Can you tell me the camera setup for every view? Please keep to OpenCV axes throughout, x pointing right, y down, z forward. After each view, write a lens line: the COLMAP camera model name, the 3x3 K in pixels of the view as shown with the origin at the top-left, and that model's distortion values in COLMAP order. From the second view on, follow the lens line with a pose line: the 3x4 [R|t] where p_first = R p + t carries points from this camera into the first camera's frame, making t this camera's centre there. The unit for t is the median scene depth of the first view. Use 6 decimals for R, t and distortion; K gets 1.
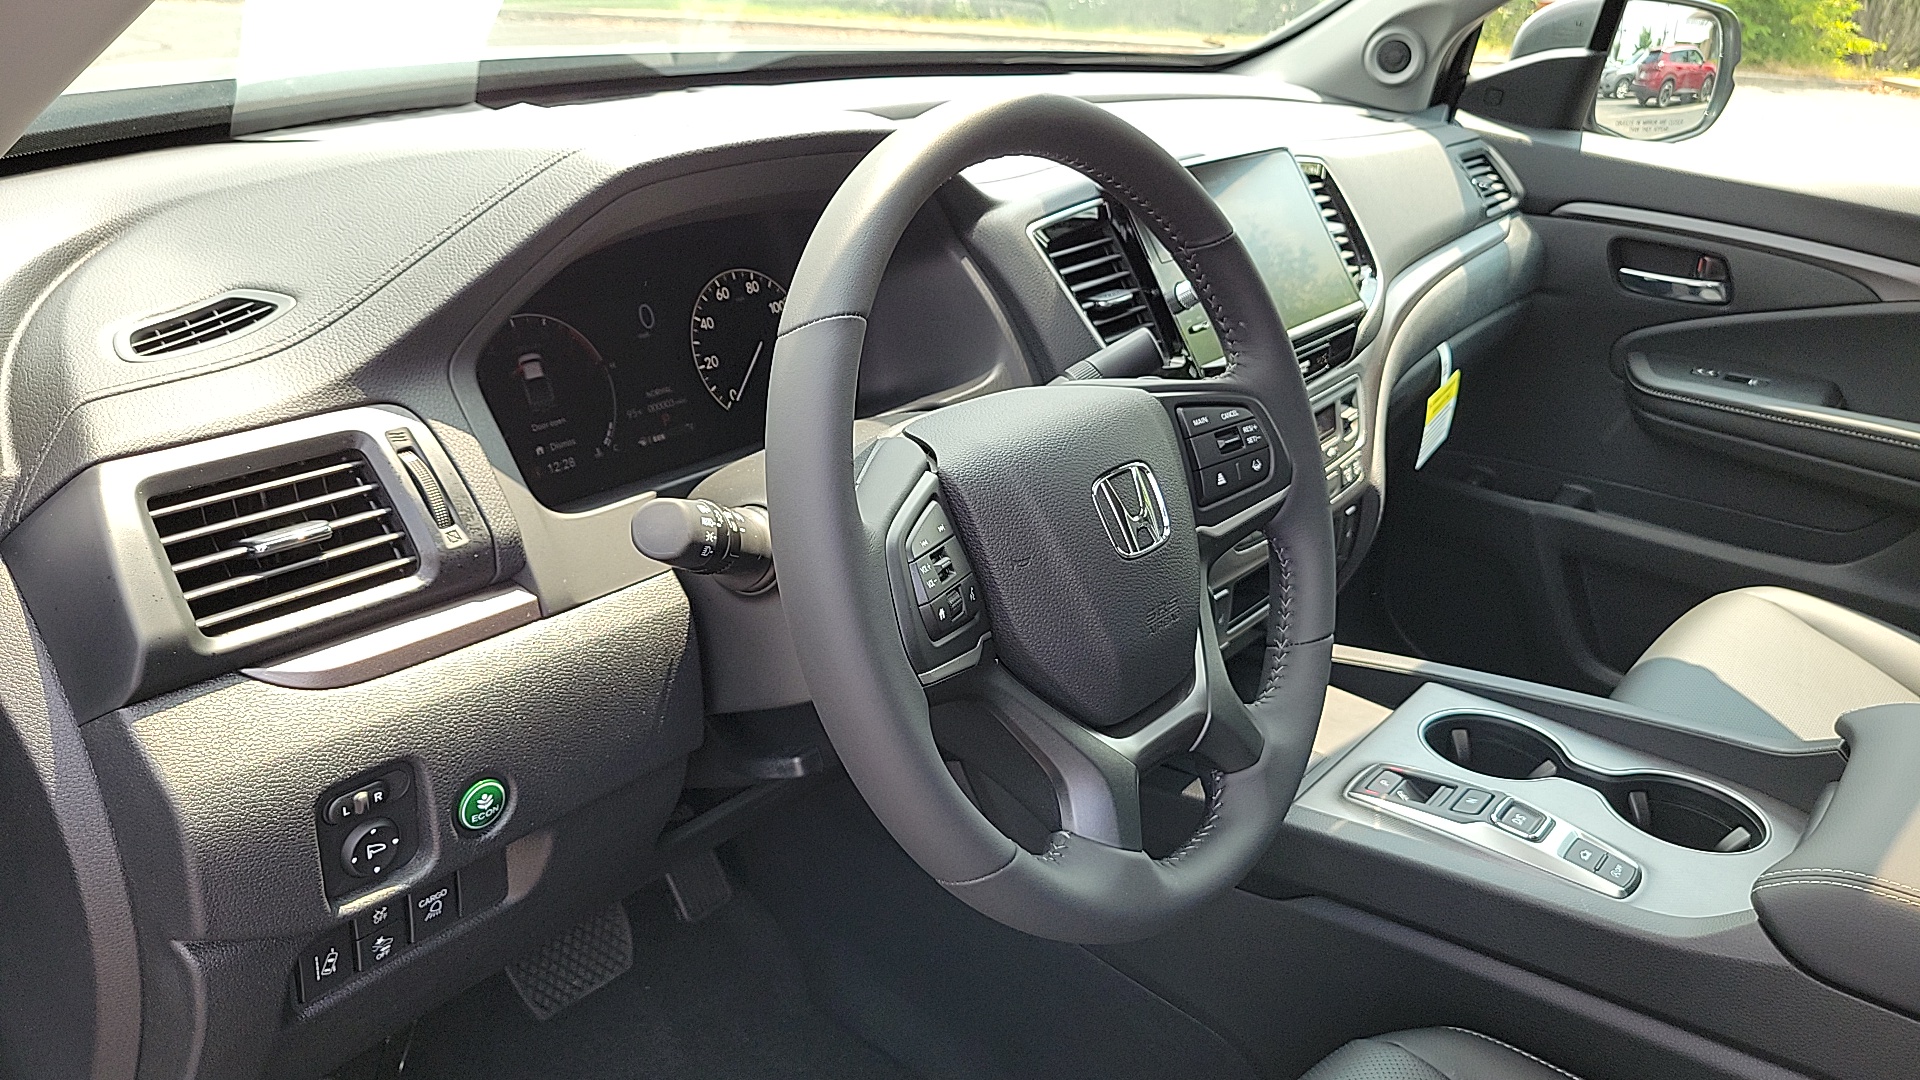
lens RADIAL K [[1458.0, 0, 960.0], [0, 1458.0, 497.4], [0, 0, 1]] dist [0.021048, -0.002045]
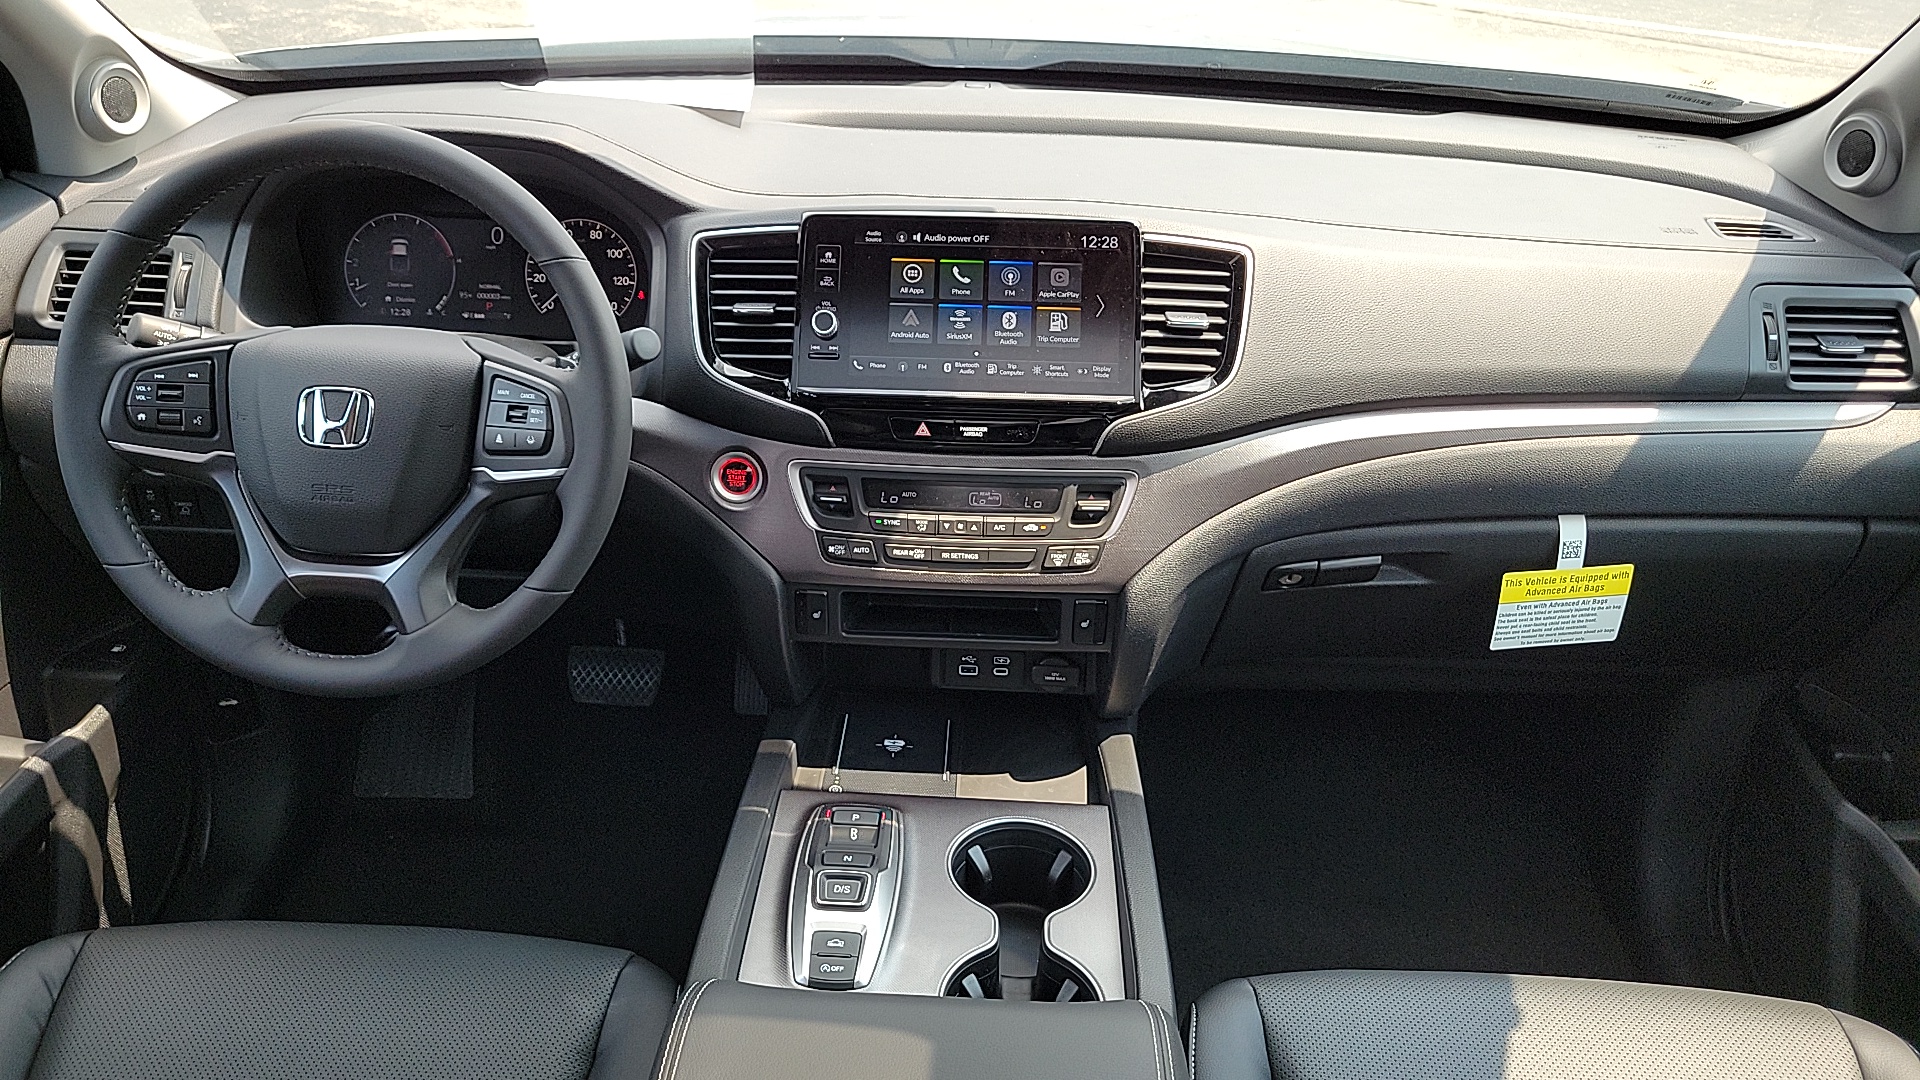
lens RADIAL K [[1486.9, 0, 956.3], [0, 1486.9, 520.2], [0, 0, 1]] dist [0.025867, -0.003782]
pose [[0.582584, 0.345303, -0.735773, 1.270003], [-0.292920, 0.933632, 0.206226, -0.302739], [0.758152, 0.095378, 0.645065, 0.404131]]
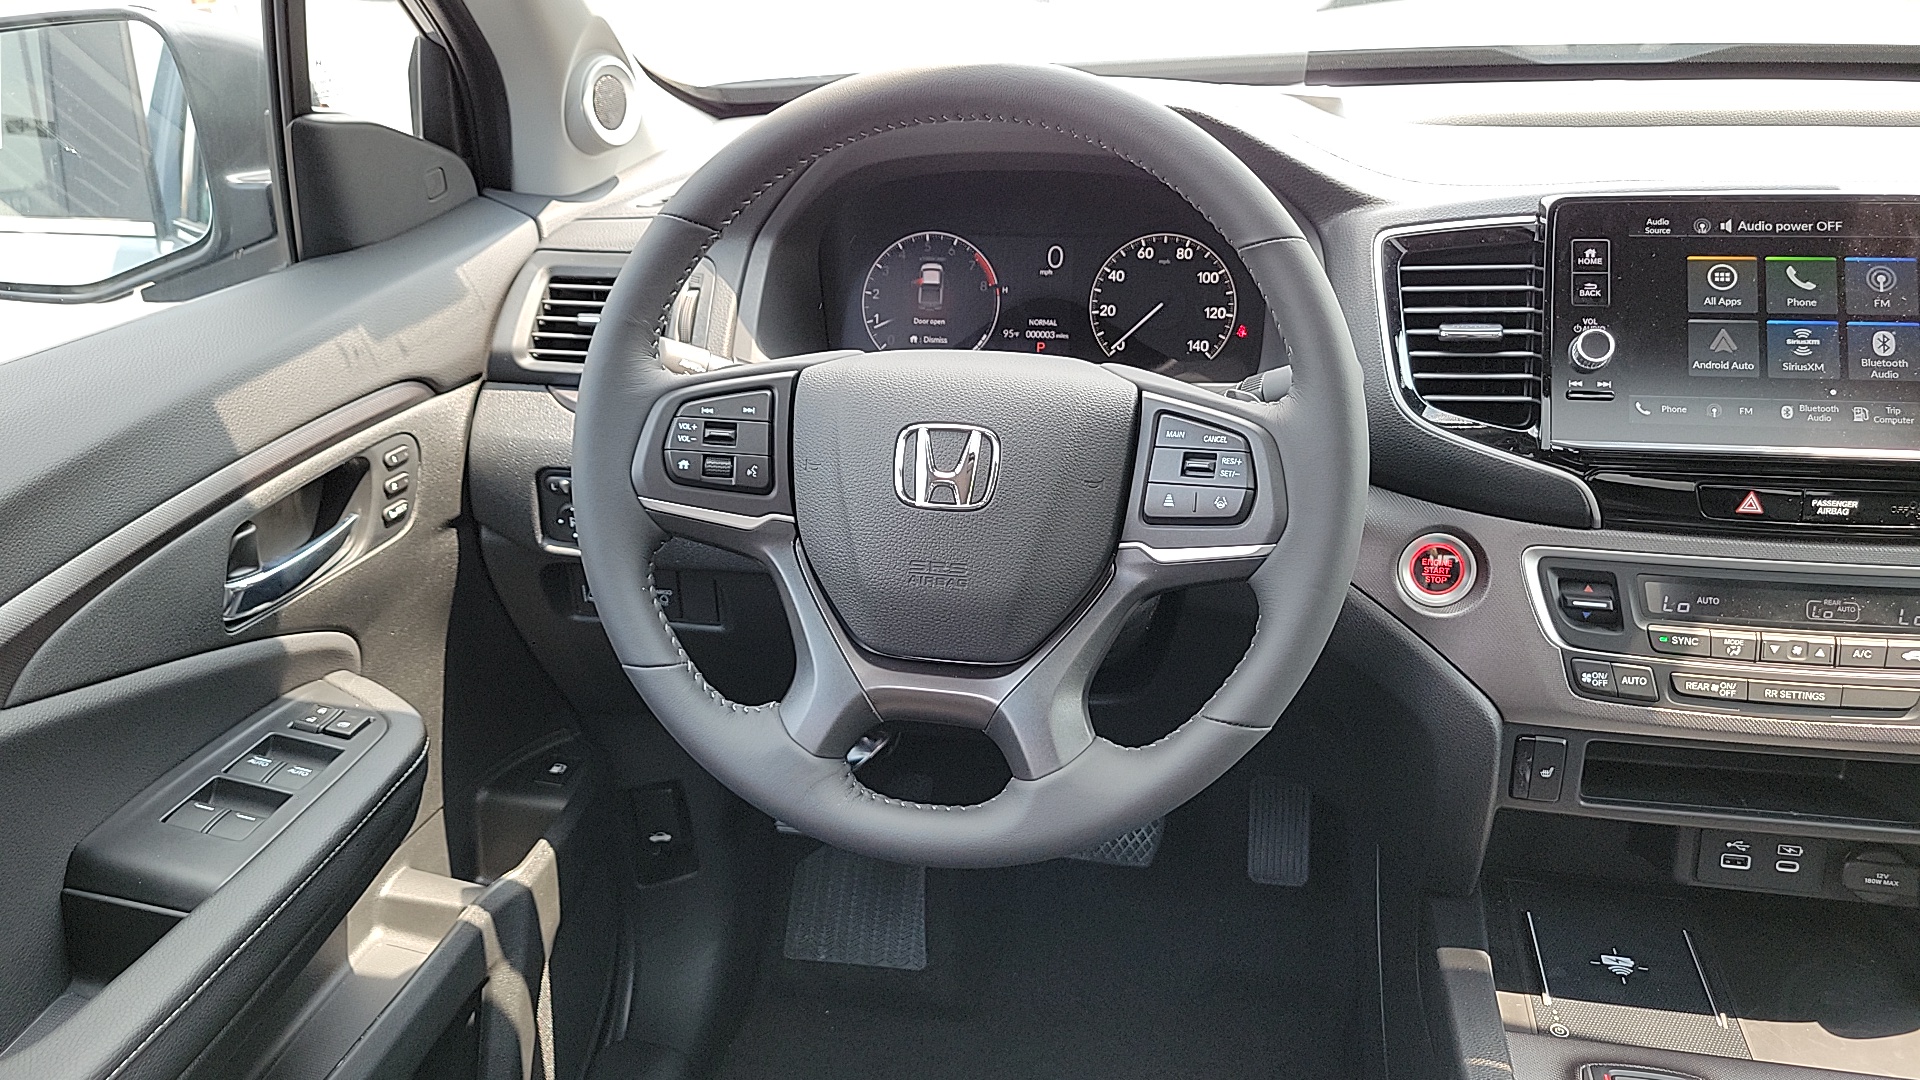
lens RADIAL K [[1486.9, 0, 956.3], [0, 1486.9, 520.2], [0, 0, 1]] dist [0.025867, -0.003782]
pose [[0.443560, 0.290811, -0.847752, 0.807796], [-0.283213, 0.942905, 0.175270, -0.111911], [0.850320, 0.162352, 0.500597, 0.378520]]
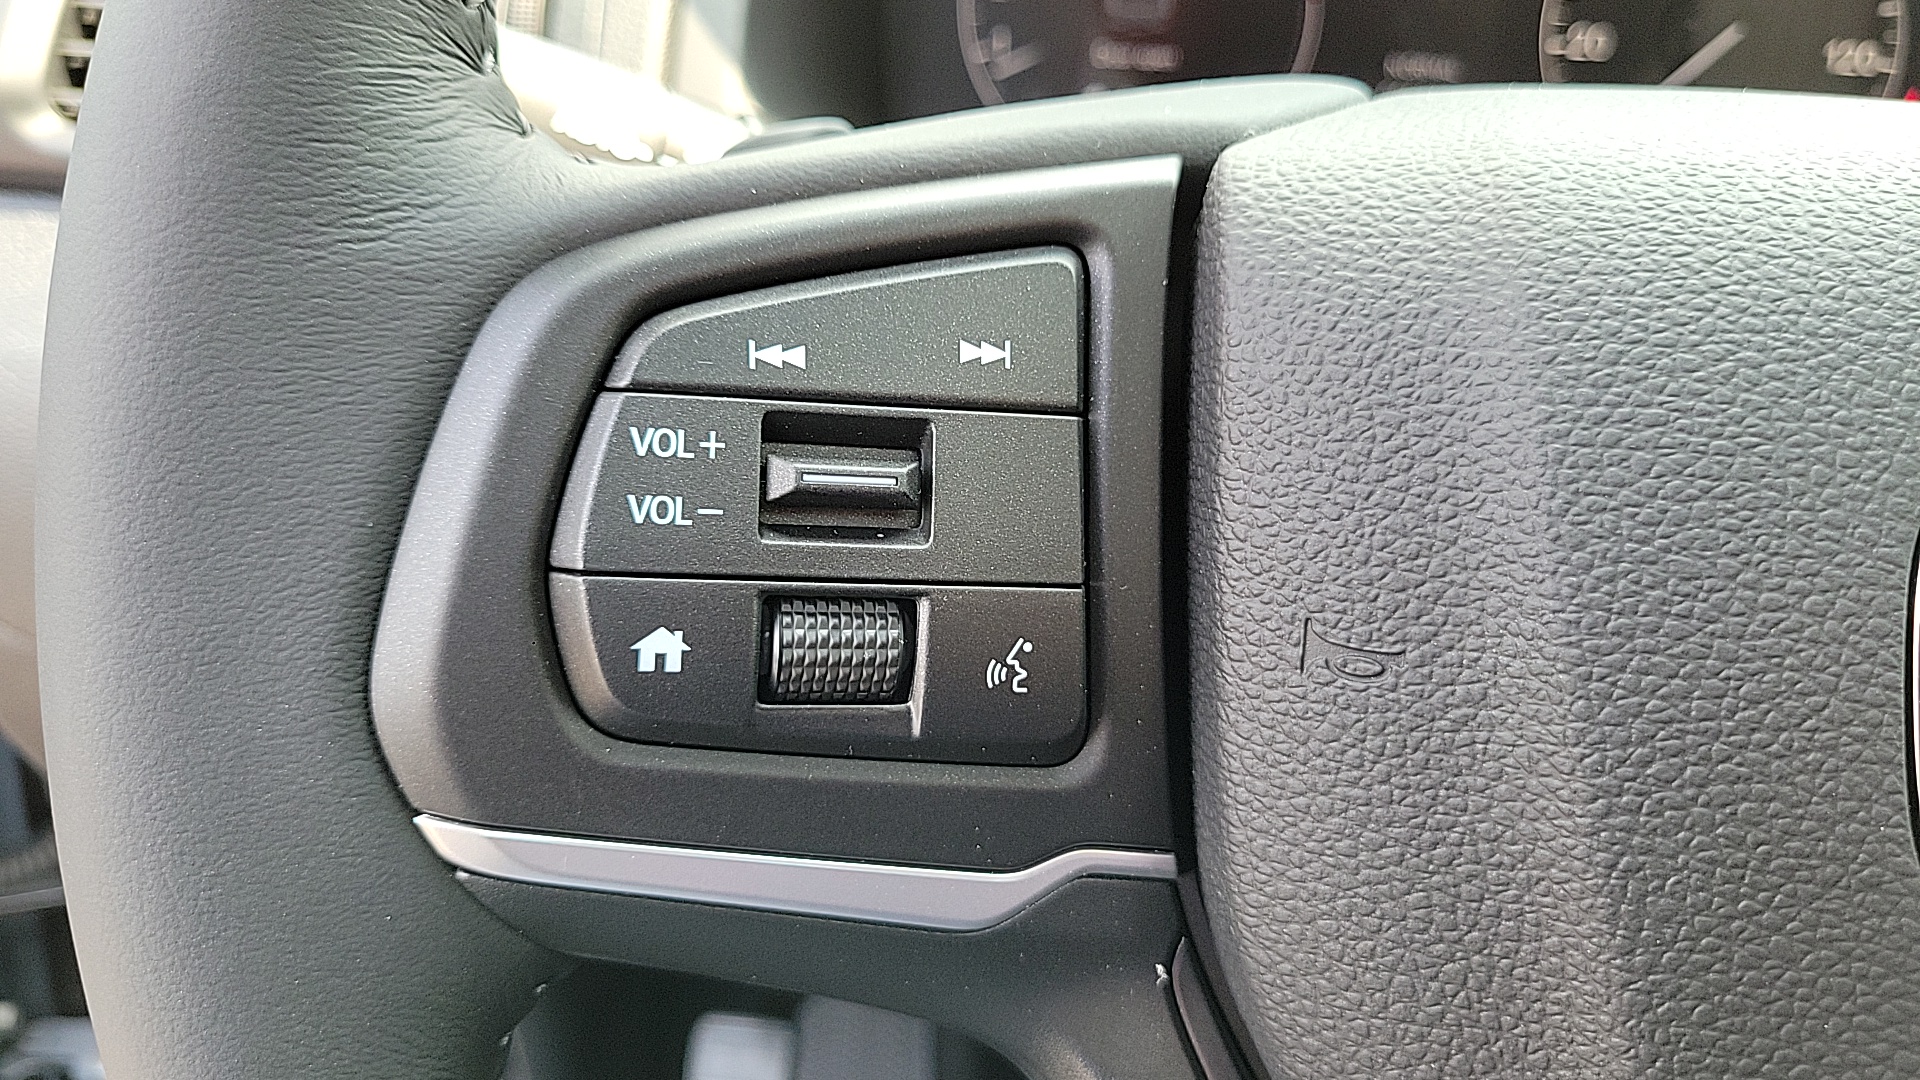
lens RADIAL K [[1541.1, 0, 959.2], [0, 1541.1, 509.1], [0, 0, 1]] dist [-0.002768, -0.003360]
pose [[0.560359, 0.372923, -0.739545, 0.127911], [-0.311728, 0.922205, 0.228832, -0.007817], [0.767348, 0.102309, 0.633016, 0.590226]]
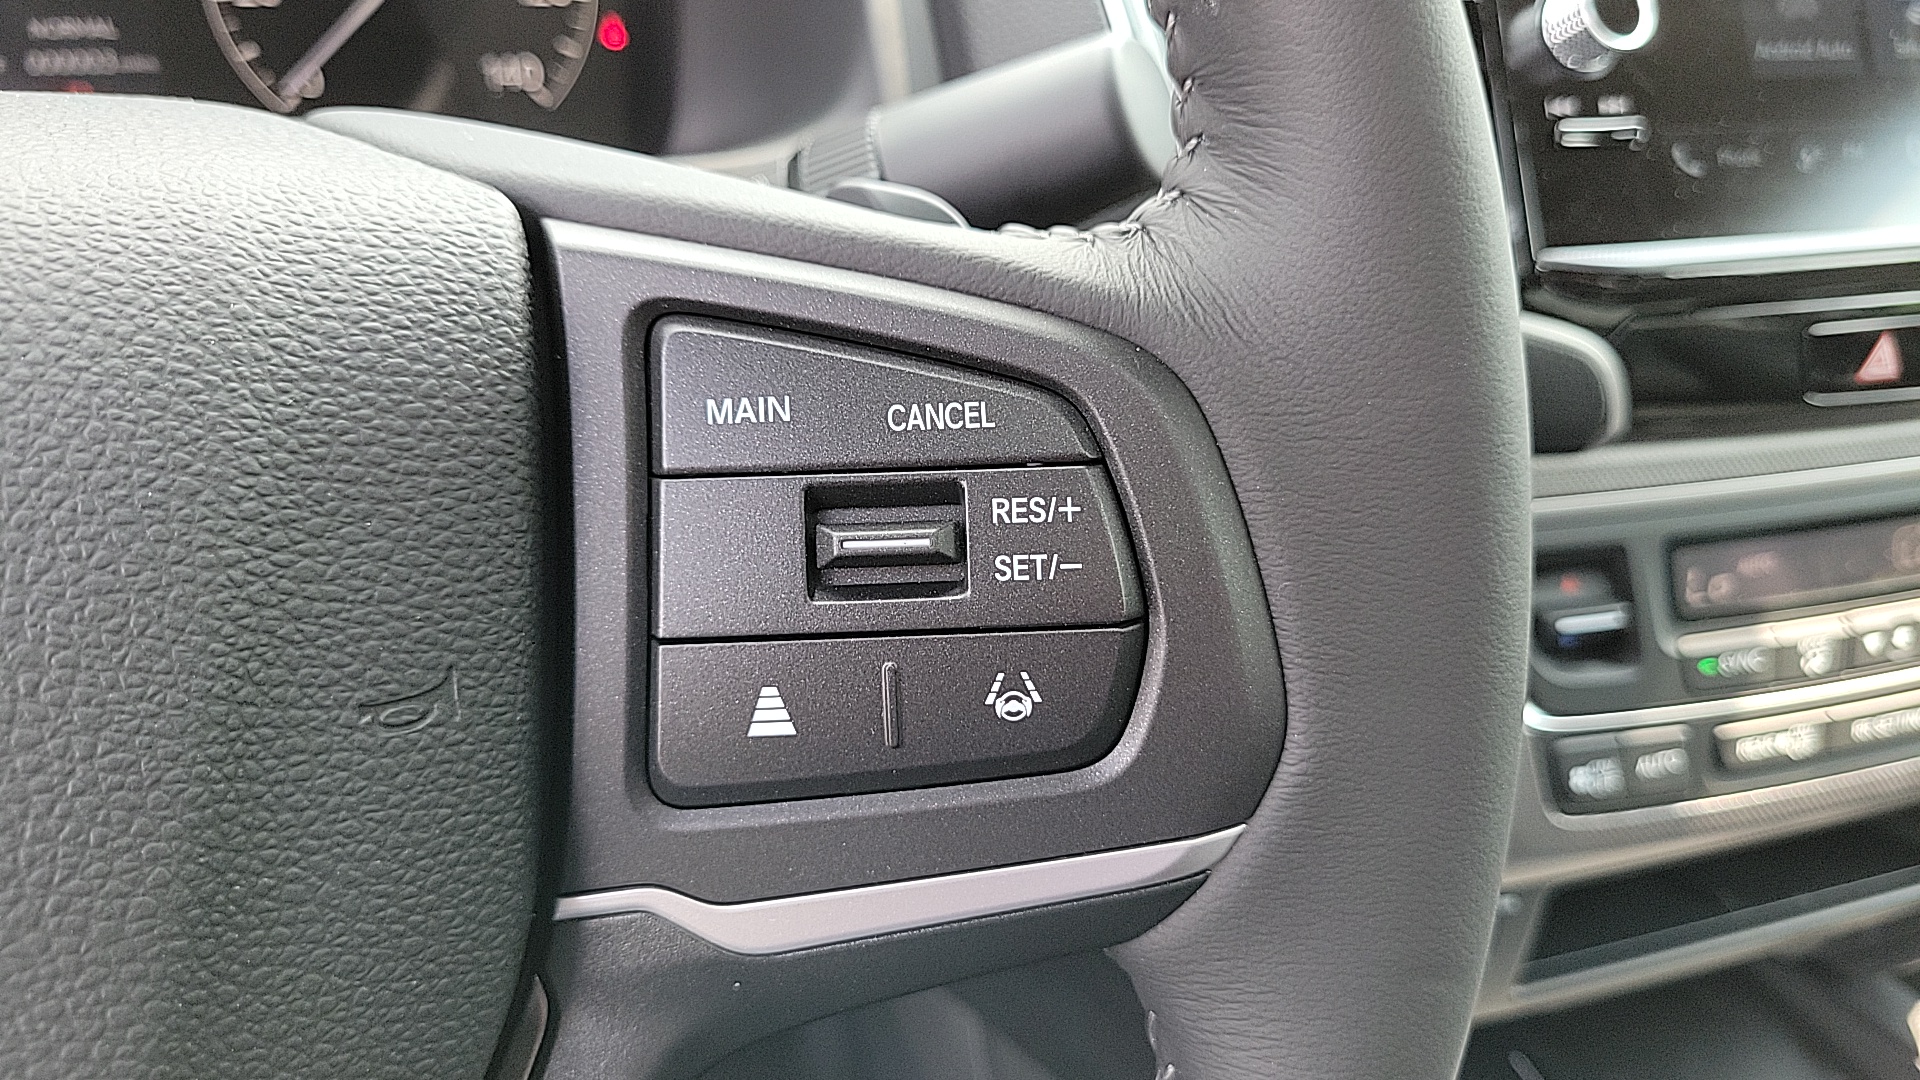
lens RADIAL K [[1526.1, 0, 968.3], [0, 1526.1, 543.8], [0, 0, 1]] dist [-0.013260, -0.004939]
pose [[0.838736, 0.292625, -0.459231, 0.260192], [-0.229270, 0.954716, 0.189614, -0.072434], [0.493921, -0.053748, 0.867844, 0.738413]]
